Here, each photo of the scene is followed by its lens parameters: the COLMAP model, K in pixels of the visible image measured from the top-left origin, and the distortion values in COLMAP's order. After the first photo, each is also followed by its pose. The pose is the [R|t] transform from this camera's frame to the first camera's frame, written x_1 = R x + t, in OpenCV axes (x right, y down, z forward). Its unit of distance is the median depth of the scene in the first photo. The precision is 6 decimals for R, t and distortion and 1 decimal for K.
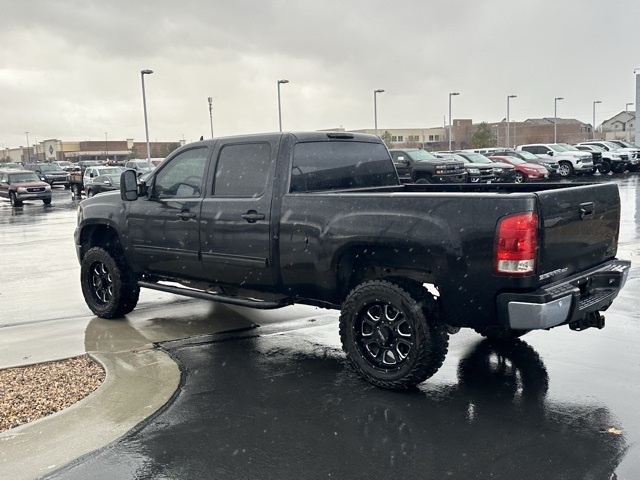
lens RADIAL K [[645.2, 0, 320.0], [0, 645.2, 240.0], [0, 0, 1]] dist [0.195276, -0.396662]
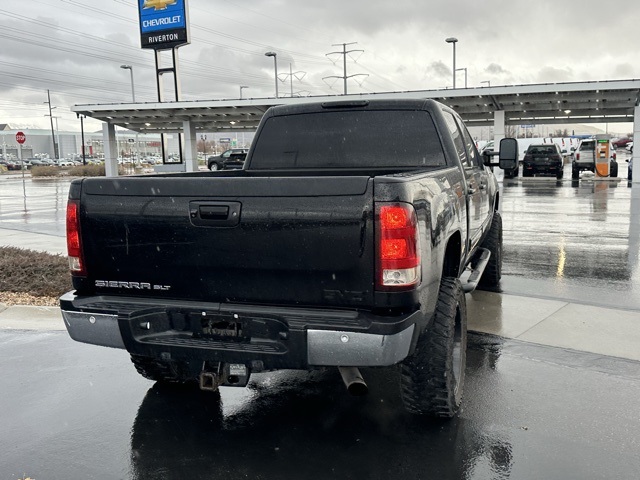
lens RADIAL K [[649.2, 0, 320.0], [0, 649.2, 240.0], [0, 0, 1]] dist [0.199000, -0.443883]
pose [[0.369871, 0.141875, -0.918187, 0.177222], [-0.096431, 0.988797, 0.113940, -0.017255], [0.924065, 0.046398, 0.379409, 0.141258]]
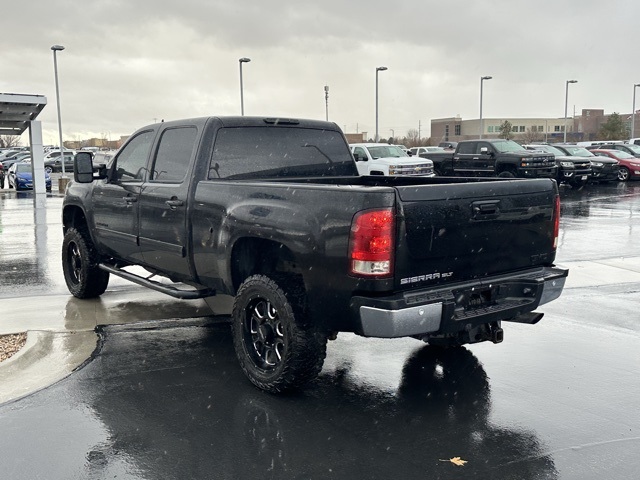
lens RADIAL K [[649.2, 0, 320.0], [0, 649.2, 240.0], [0, 0, 1]] dist [0.199000, -0.443883]
pose [[0.983187, 0.046418, -0.176602, 0.057360], [-0.043742, 0.998862, 0.019020, -0.001779], [0.177283, -0.010975, 0.984099, 0.014487]]
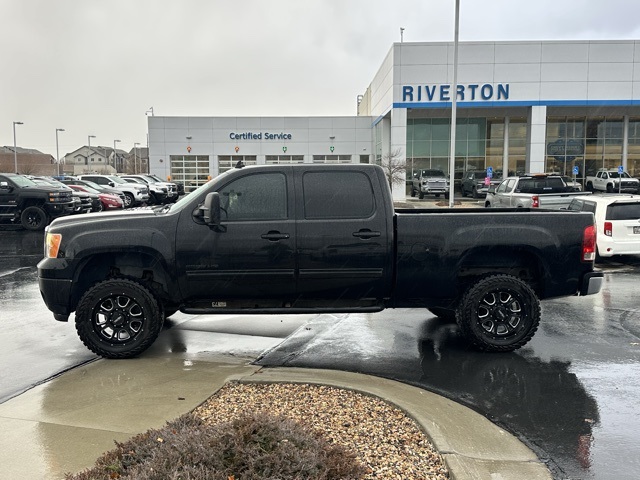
lens RADIAL K [[649.2, 0, 320.0], [0, 649.2, 240.0], [0, 0, 1]] dist [0.199000, -0.443883]
pose [[0.699236, -0.029818, 0.714269, -0.200397], [0.063625, 0.997761, -0.020633, -0.001331], [-0.712054, 0.059873, 0.699567, 0.046371]]
